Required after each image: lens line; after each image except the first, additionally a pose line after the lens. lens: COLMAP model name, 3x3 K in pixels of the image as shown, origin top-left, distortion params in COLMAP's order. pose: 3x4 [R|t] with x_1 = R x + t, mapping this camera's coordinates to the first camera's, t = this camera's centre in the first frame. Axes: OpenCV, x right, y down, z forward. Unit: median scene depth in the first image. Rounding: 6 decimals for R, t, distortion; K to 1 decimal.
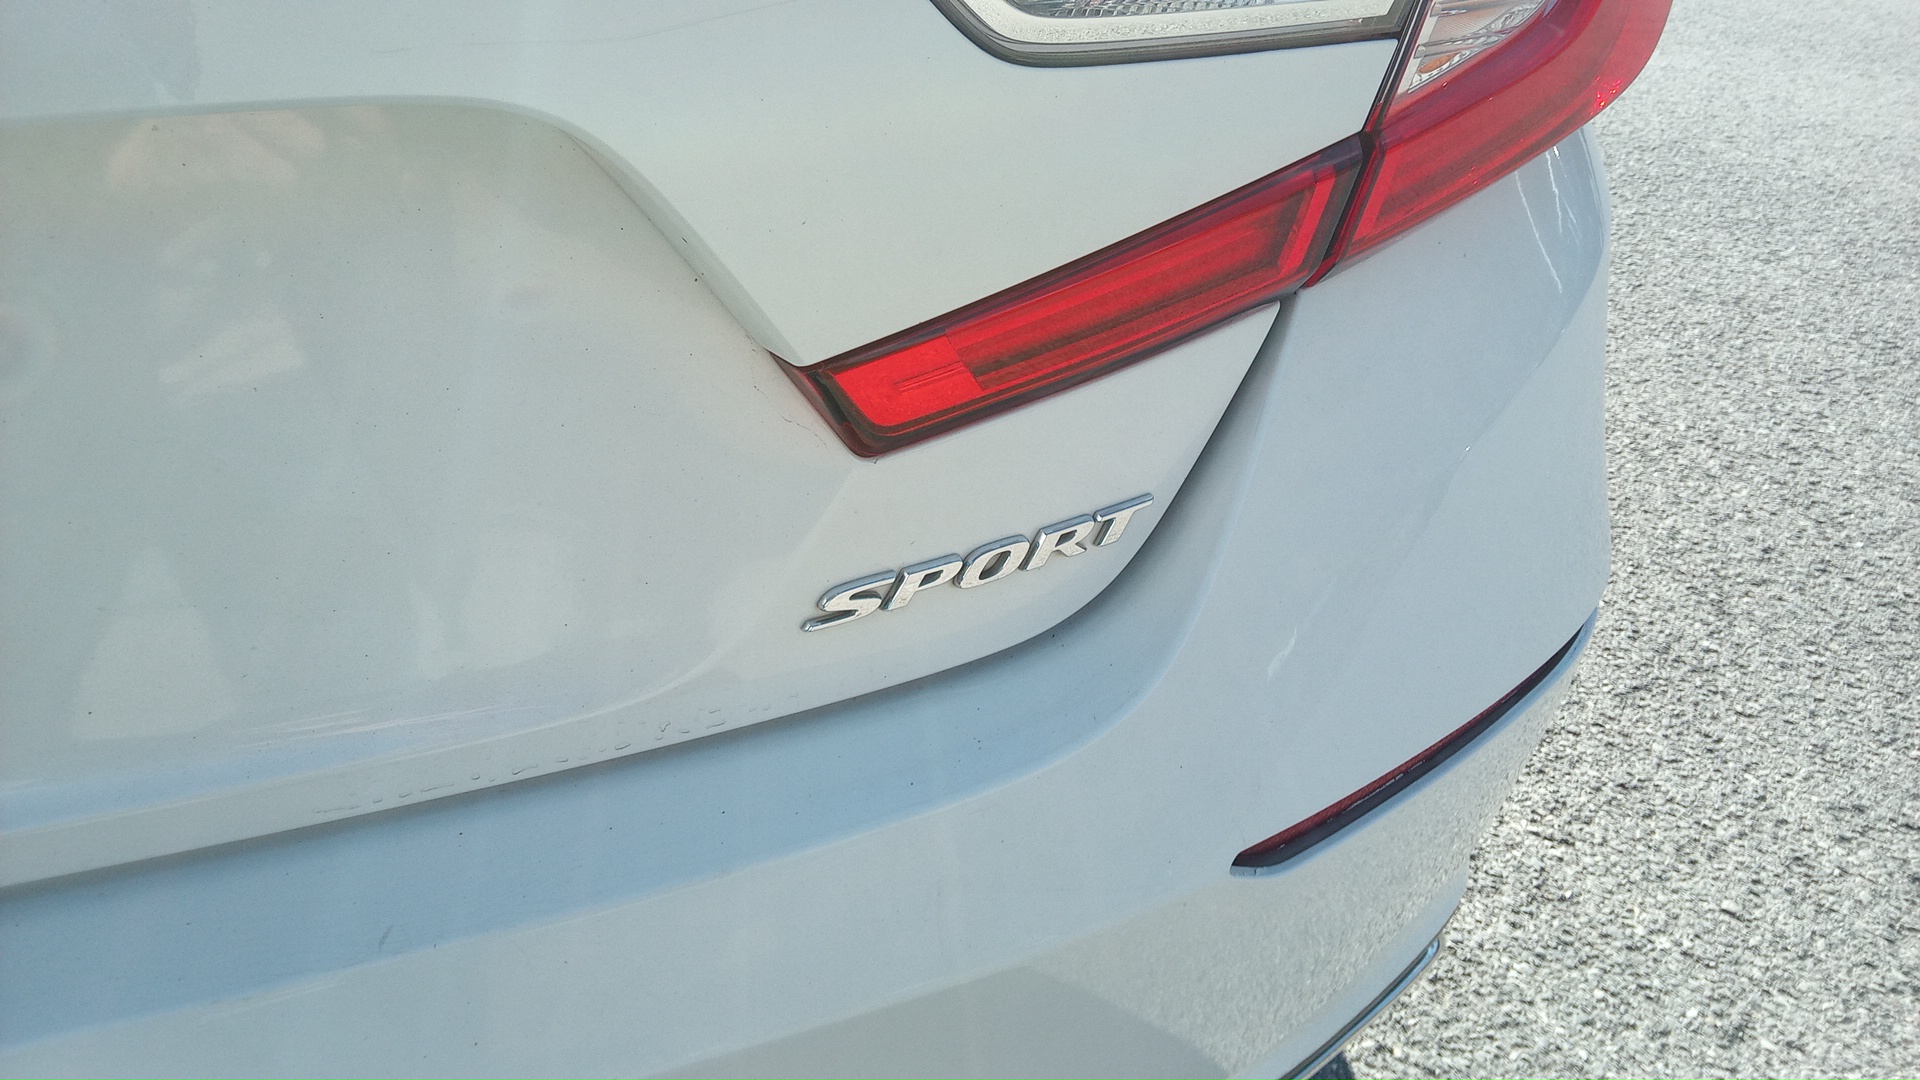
lens RADIAL K [[1385.2, 0, 947.1], [0, 1385.2, 536.4], [0, 0, 1]] dist [0.033764, -0.061737]
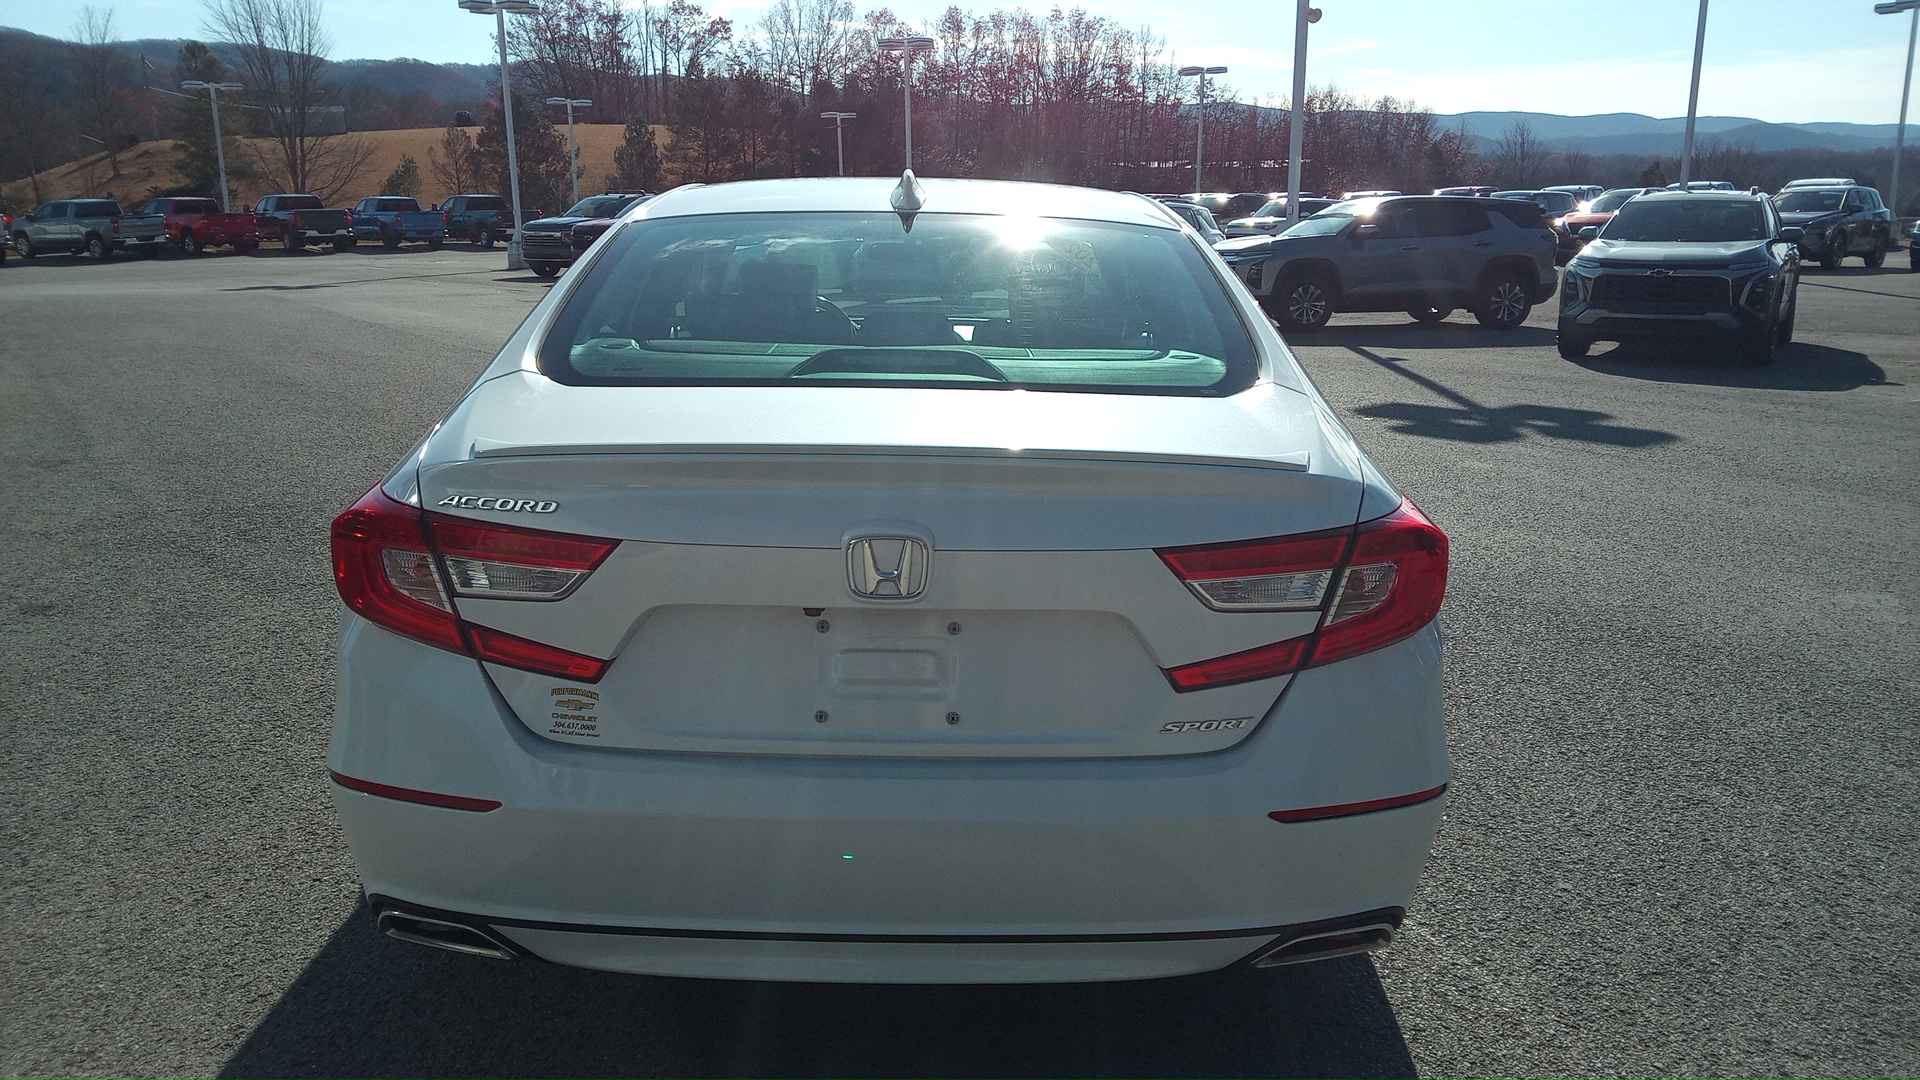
lens RADIAL K [[1385.2, 0, 955.6], [0, 1385.2, 556.9], [0, 0, 1]] dist [0.033764, -0.061737]
pose [[0.953052, 0.056993, -0.297396, 0.490437], [-0.151061, 0.940675, -0.303827, 0.869112], [0.262437, 0.334488, 0.905121, -2.944098]]
